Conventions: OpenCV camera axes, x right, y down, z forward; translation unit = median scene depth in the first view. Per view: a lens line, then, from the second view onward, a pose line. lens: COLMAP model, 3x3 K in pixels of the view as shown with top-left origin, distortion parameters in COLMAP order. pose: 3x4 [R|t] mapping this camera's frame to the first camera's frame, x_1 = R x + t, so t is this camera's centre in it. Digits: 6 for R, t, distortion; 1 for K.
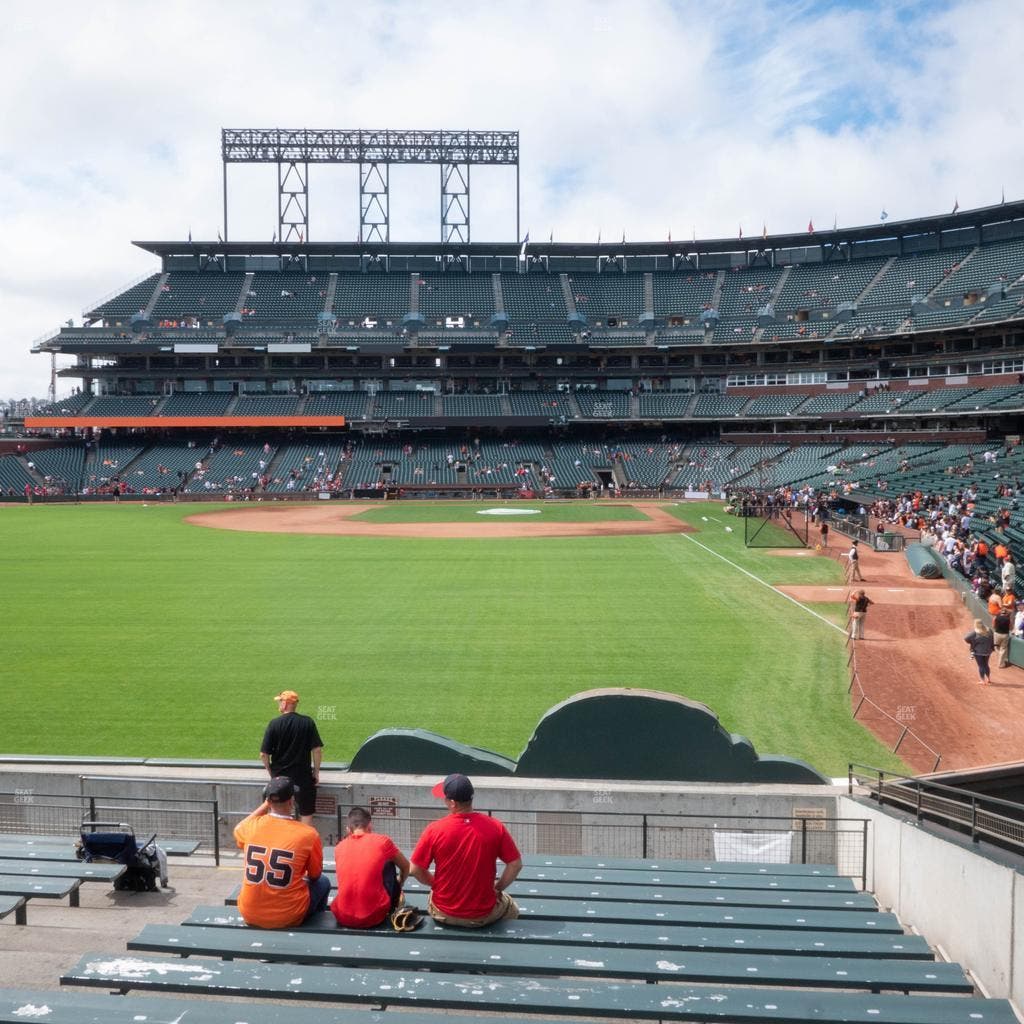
lens RADIAL K [[1615.6, 0, 545.2], [0, 1615.6, 513.4], [0, 0, 1]] dist [0.314915, 0.000000]
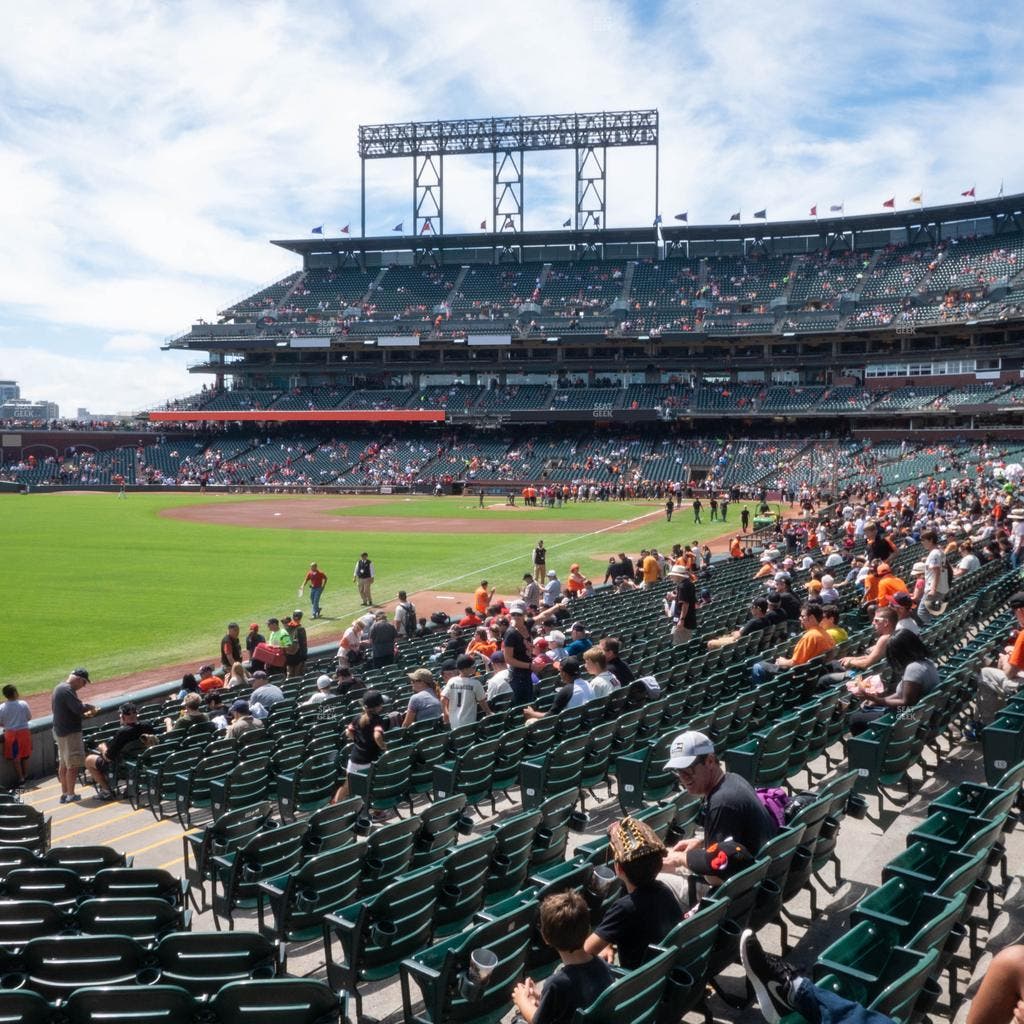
lens RADIAL K [[1692.7, 0, 505.1], [0, 1692.7, 514.7], [0, 0, 1]] dist [0.410848, 0.000000]
pose [[0.957110, 0.021523, -0.288925, 0.198529], [-0.020314, 0.999768, 0.007182, -0.003963], [0.289013, -0.001004, 0.957325, 0.015514]]
